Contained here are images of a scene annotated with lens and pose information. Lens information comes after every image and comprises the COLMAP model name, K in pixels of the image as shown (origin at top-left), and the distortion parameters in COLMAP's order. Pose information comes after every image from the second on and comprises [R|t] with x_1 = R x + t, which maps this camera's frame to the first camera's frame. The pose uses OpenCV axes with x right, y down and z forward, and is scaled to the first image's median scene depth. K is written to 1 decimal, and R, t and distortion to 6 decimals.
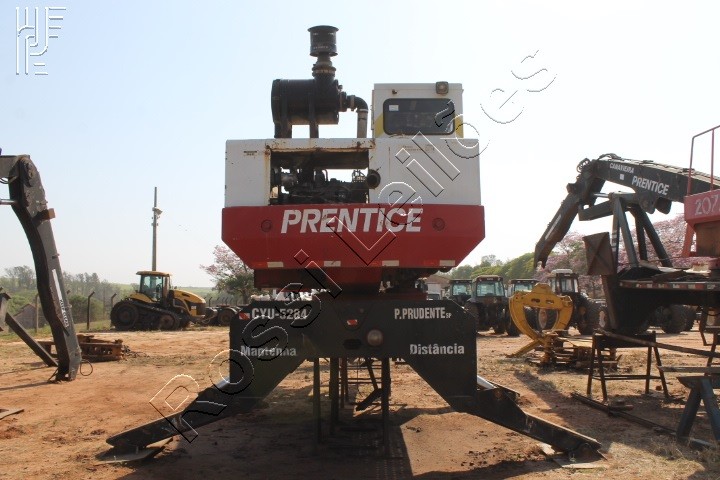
lens RADIAL K [[572.3, 0, 361.1], [0, 572.3, 253.8], [0, 0, 1]] dist [-0.029479, 0.001996]
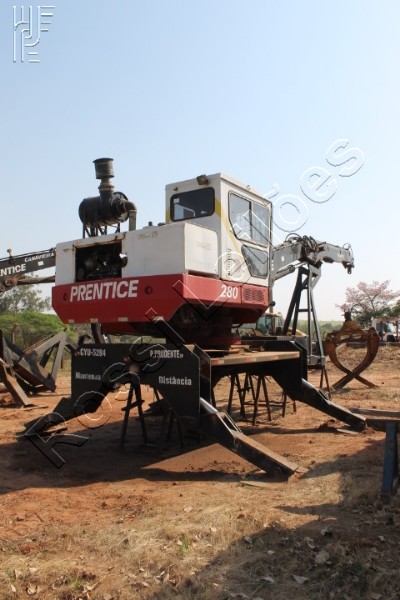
lens RADIAL K [[476.9, 0, 200.0], [0, 476.9, 300.0], [0, 0, 1]] dist [-0.029479, 0.001996]
pose [[0.835222, -0.041759, -0.548325, 0.835338], [0.048487, 0.998821, -0.002211, -0.019046], [0.547771, -0.024740, 0.836262, 0.097505]]
